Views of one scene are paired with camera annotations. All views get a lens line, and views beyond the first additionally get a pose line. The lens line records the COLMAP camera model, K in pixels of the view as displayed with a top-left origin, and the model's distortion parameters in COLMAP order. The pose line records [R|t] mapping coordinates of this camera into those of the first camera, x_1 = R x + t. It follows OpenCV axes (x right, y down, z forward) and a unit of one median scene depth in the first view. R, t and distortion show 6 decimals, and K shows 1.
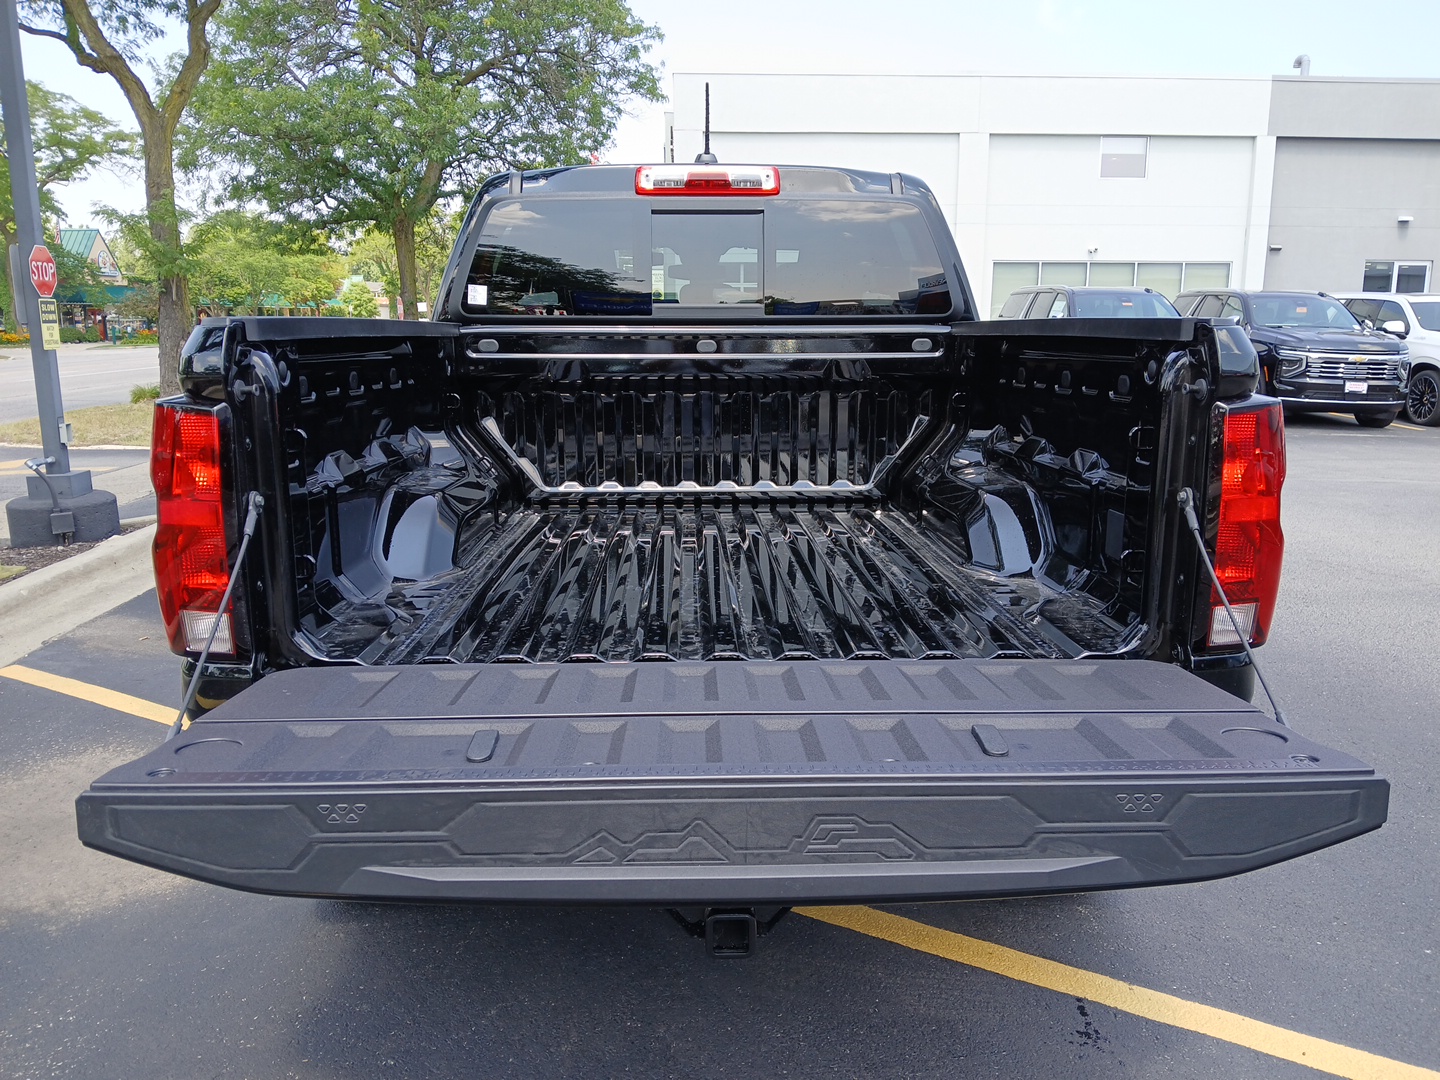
lens RADIAL K [[1168.4, 0, 723.1], [0, 1168.4, 536.9], [0, 0, 1]] dist [0.027026, -0.065488]
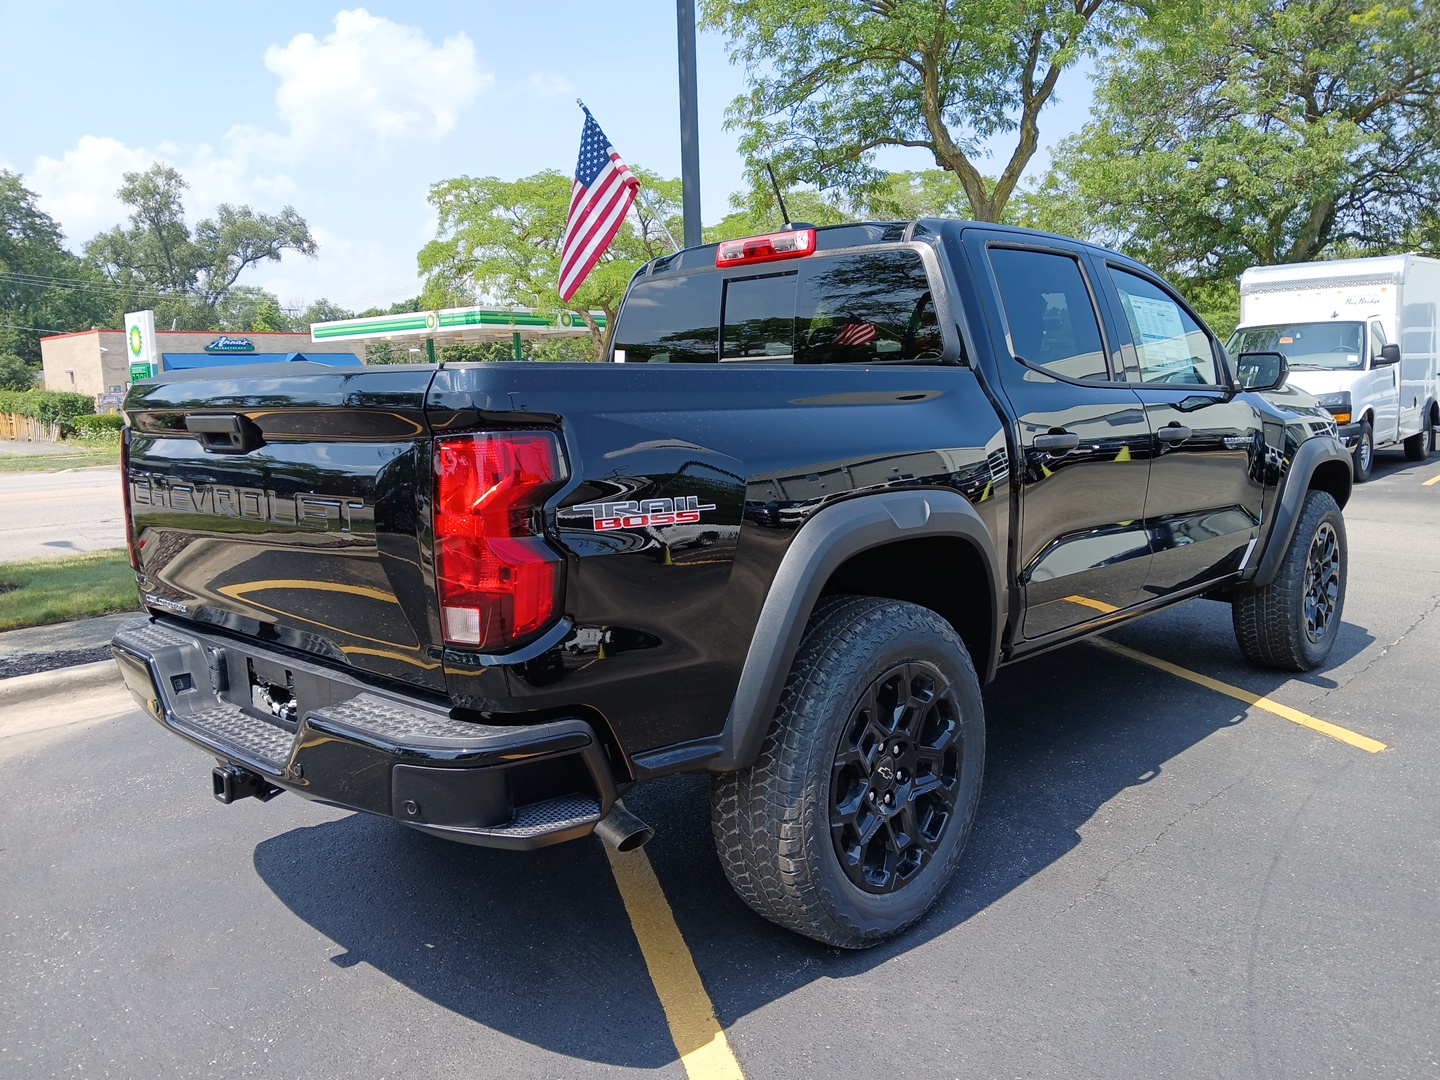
lens RADIAL K [[1168.4, 0, 723.1], [0, 1168.4, 536.9], [0, 0, 1]] dist [0.027026, -0.065488]
pose [[0.700391, 0.075122, -0.709795, 0.124362], [-0.109224, 0.994014, -0.002575, -0.003281], [0.705353, 0.079330, 0.704403, 0.031793]]
